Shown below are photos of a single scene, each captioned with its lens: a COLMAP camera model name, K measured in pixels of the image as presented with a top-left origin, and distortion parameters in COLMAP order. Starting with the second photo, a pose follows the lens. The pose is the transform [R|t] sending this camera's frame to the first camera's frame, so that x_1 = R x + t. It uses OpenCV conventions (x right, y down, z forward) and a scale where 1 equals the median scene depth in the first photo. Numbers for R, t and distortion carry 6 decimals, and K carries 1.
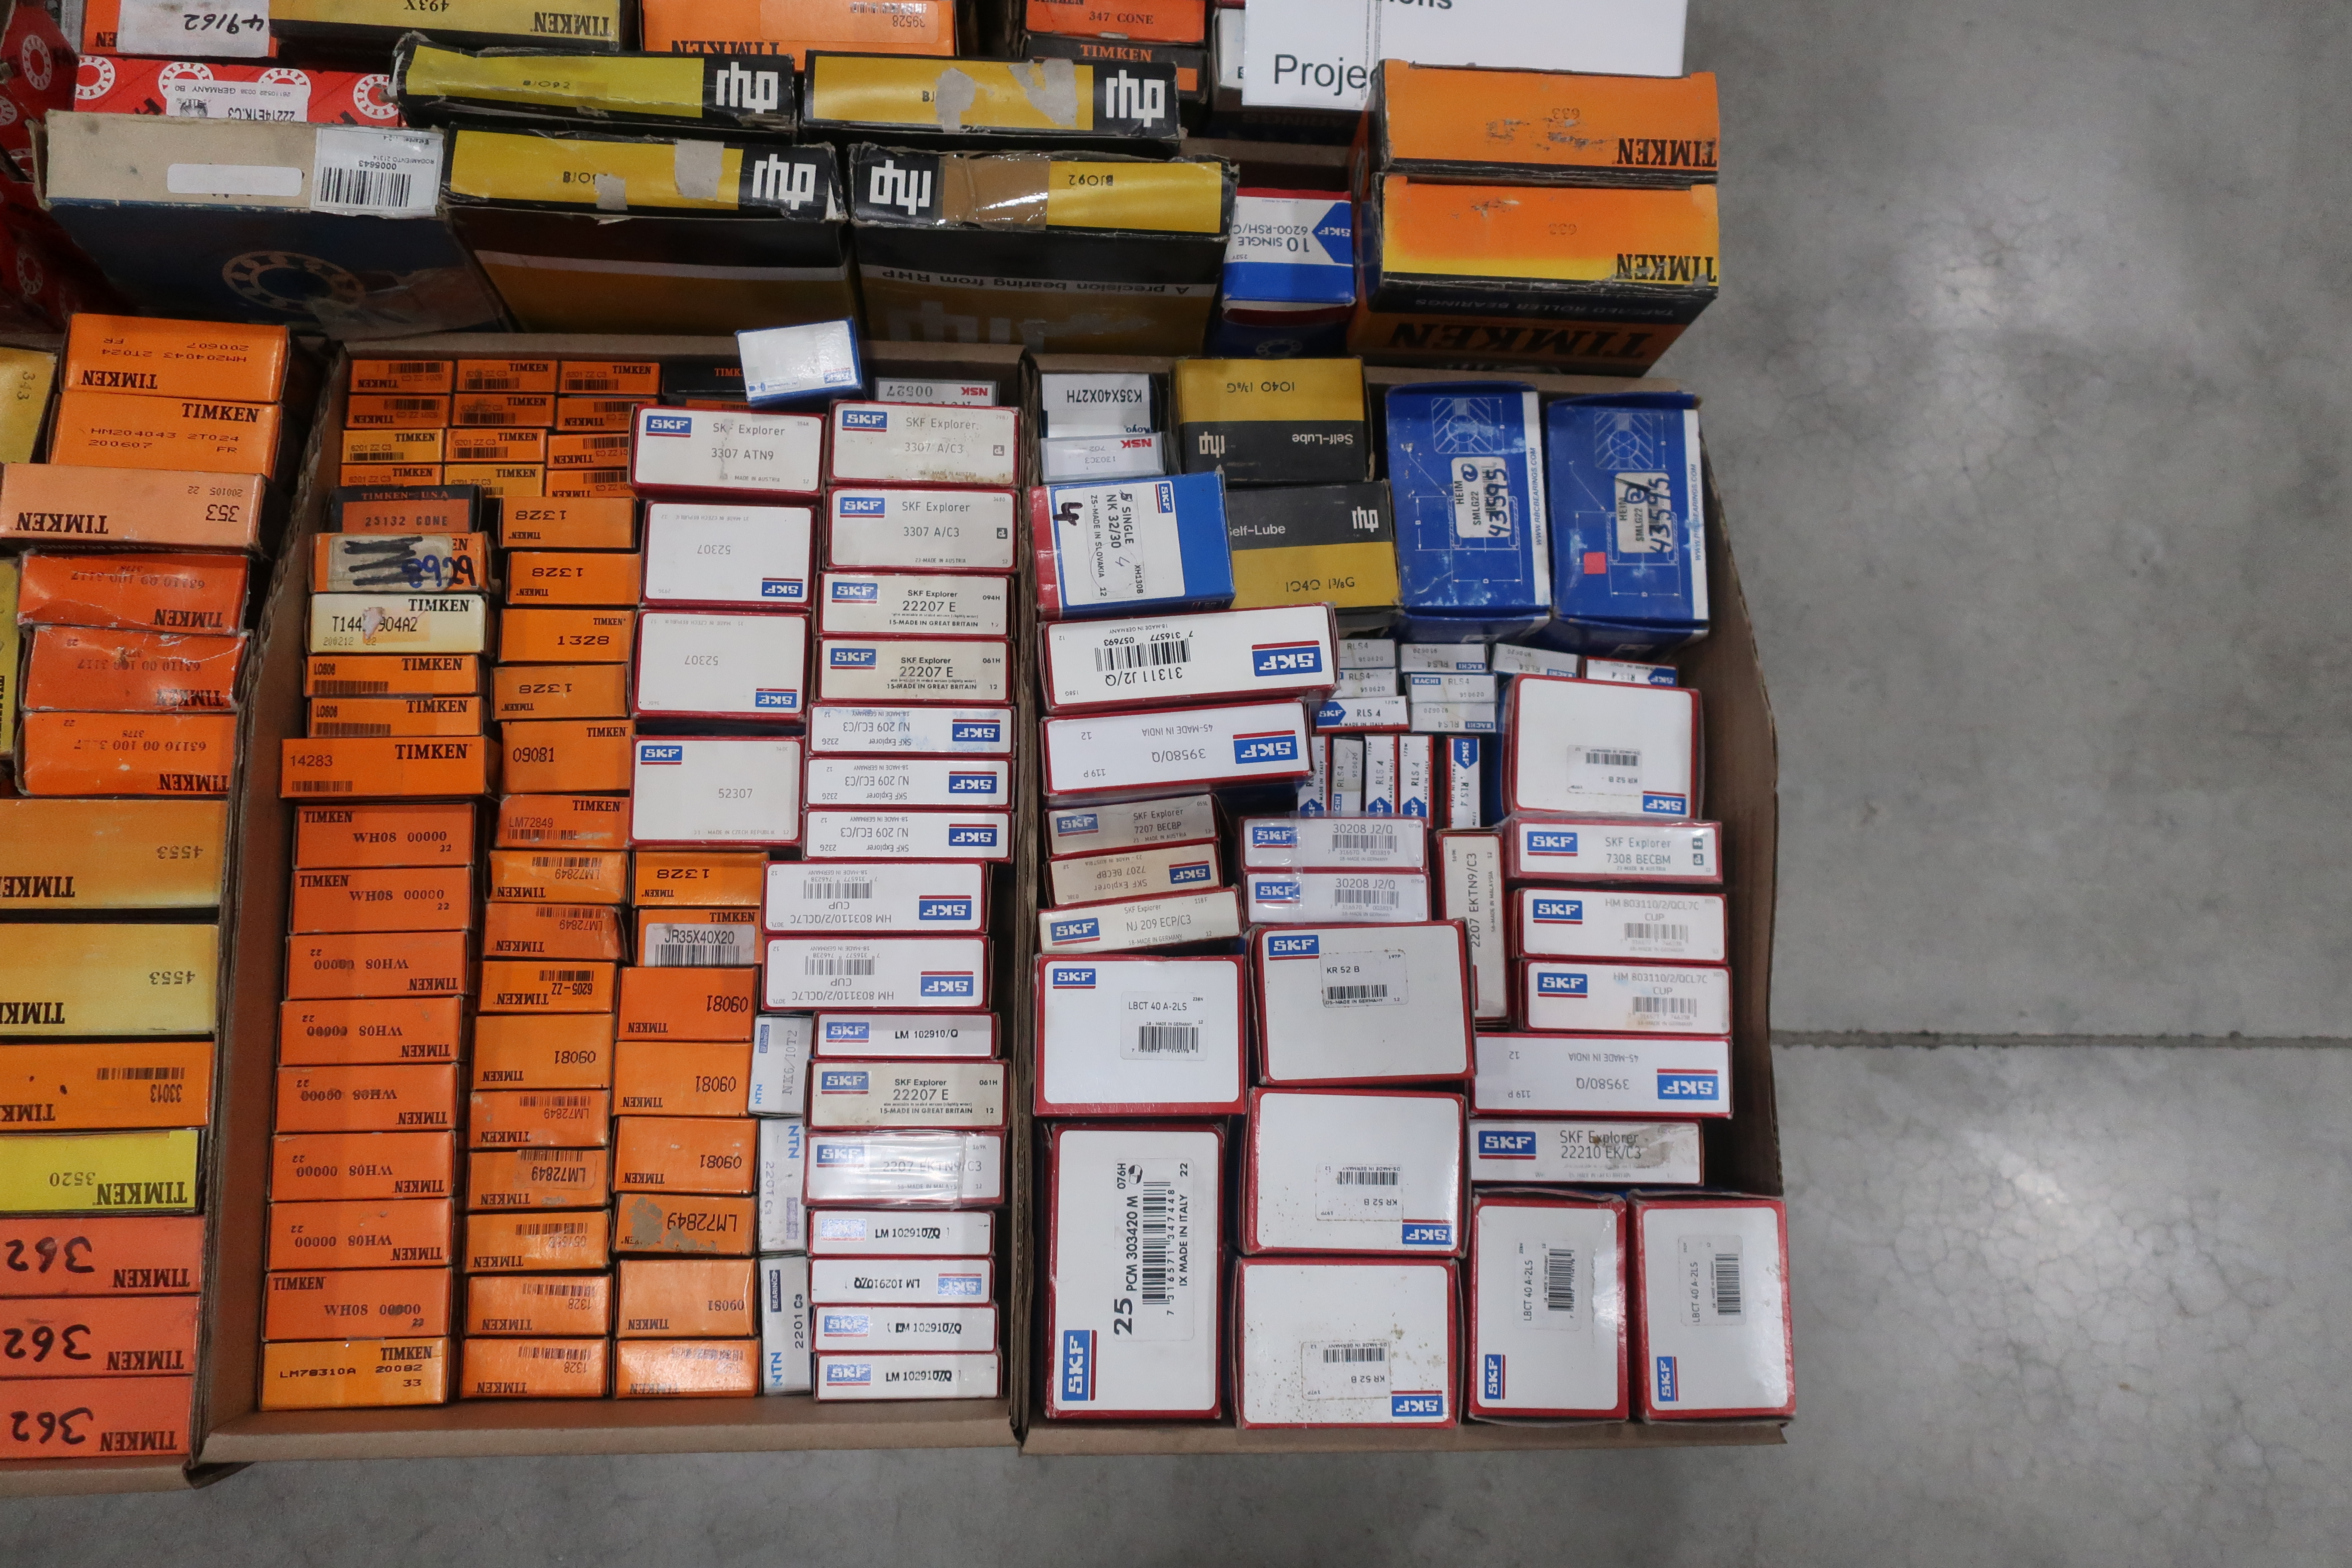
lens RADIAL K [[1849.4, 0, 1182.3], [0, 1849.4, 772.8], [0, 0, 1]] dist [-0.003356, -0.000230]
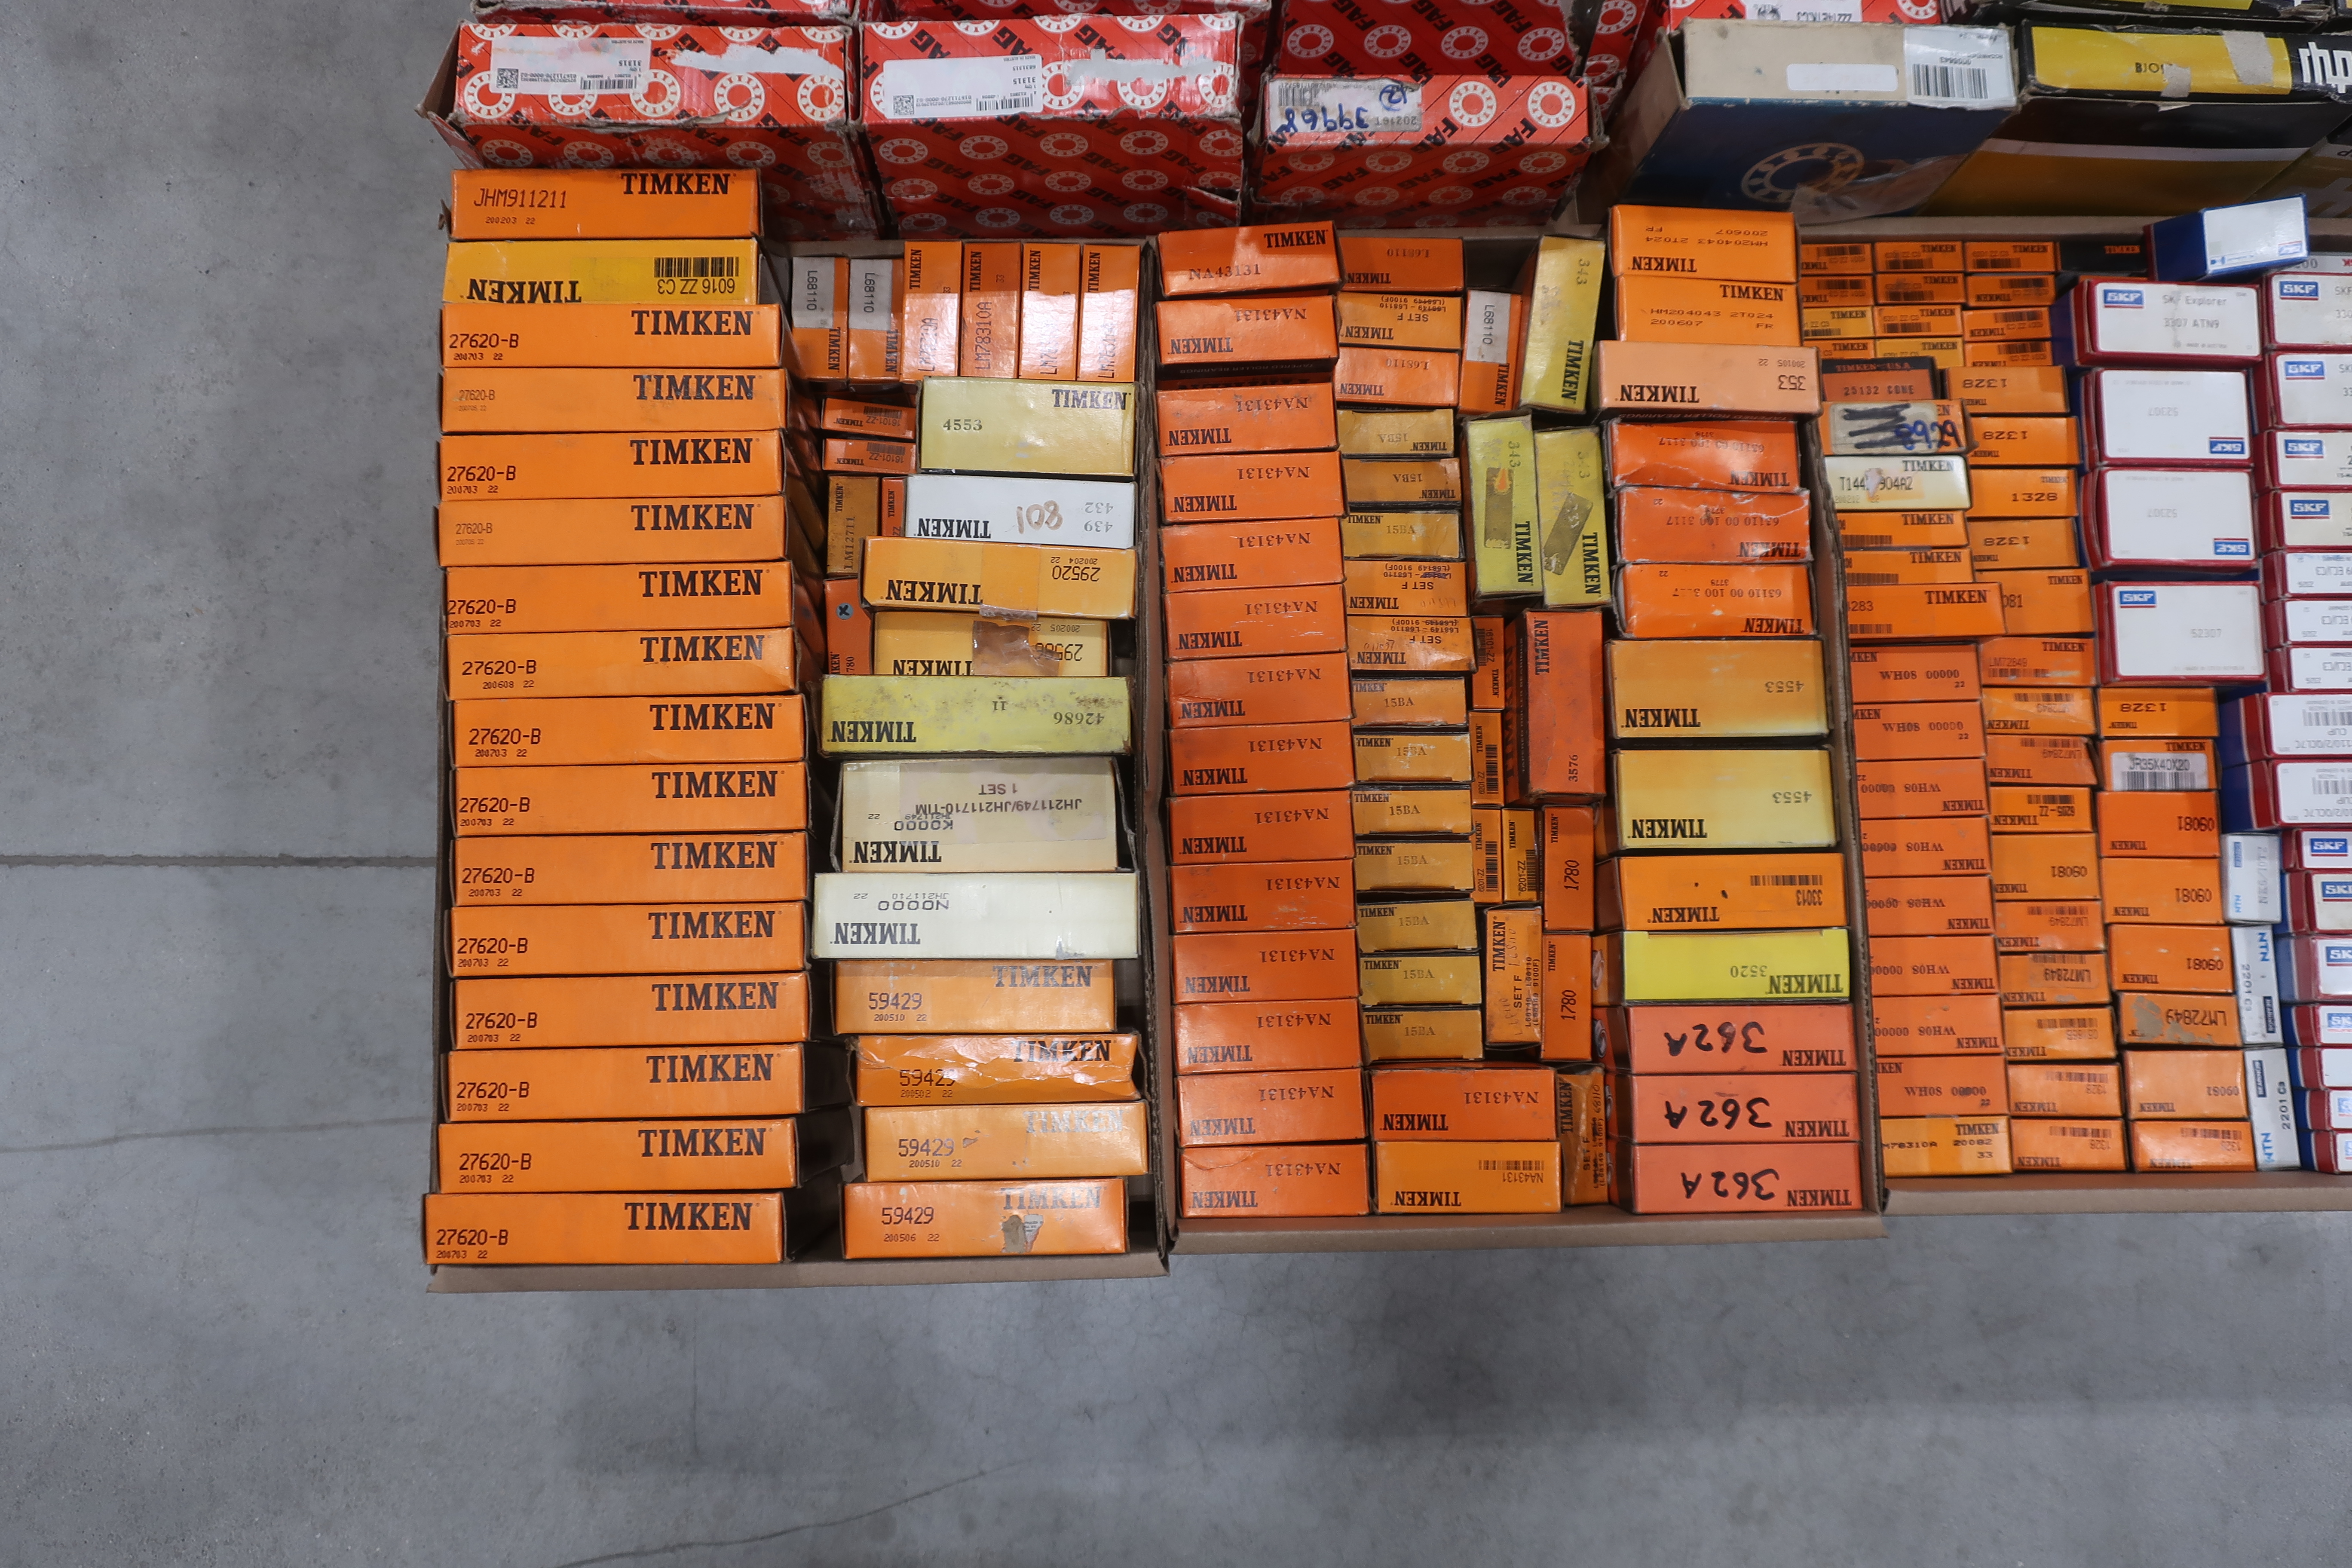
lens RADIAL K [[1849.4, 0, 1182.3], [0, 1849.4, 772.8], [0, 0, 1]] dist [-0.003356, -0.000230]
pose [[0.998600, -0.007689, -0.052331, -0.808013], [0.010136, 0.998860, 0.046657, 0.037218], [0.051913, -0.047122, 0.997539, -0.136335]]
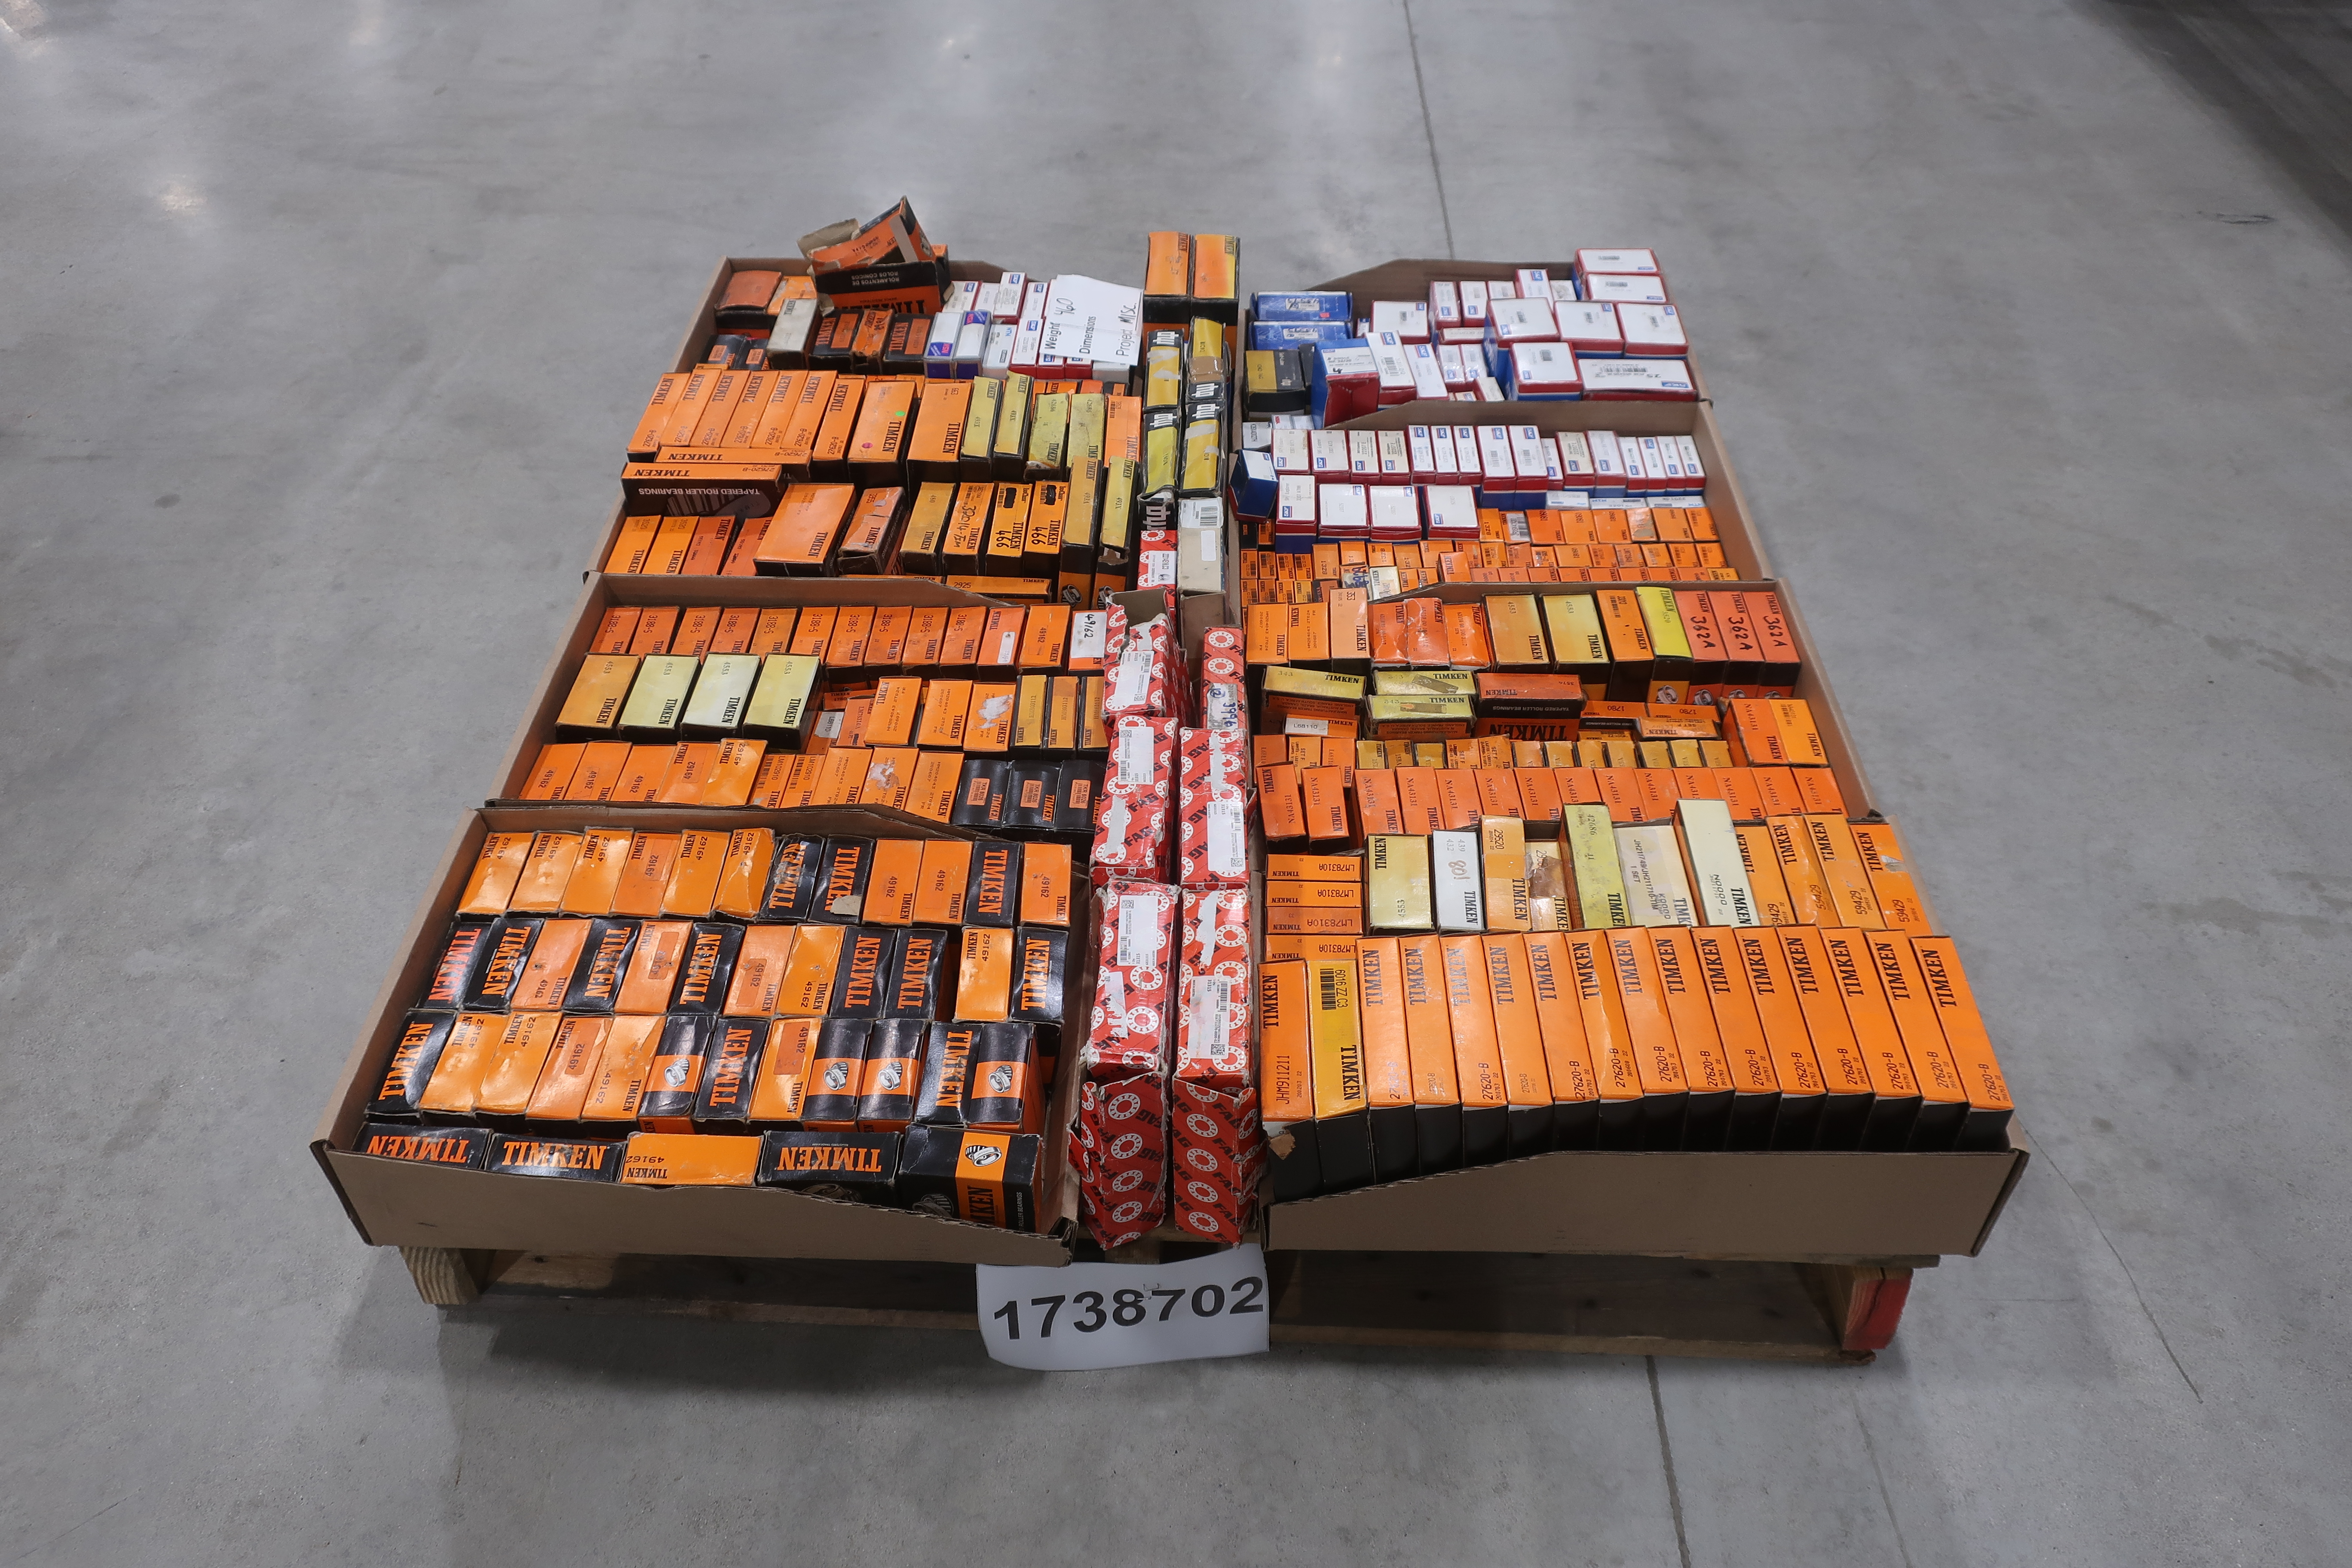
lens RADIAL K [[1849.4, 0, 1182.3], [0, 1849.4, 772.8], [0, 0, 1]] dist [-0.003356, -0.000230]
pose [[0.030401, -0.723219, 0.689949, -2.078458], [0.987185, 0.129912, 0.092678, -0.487118], [-0.156660, 0.678290, 0.717900, -0.348171]]
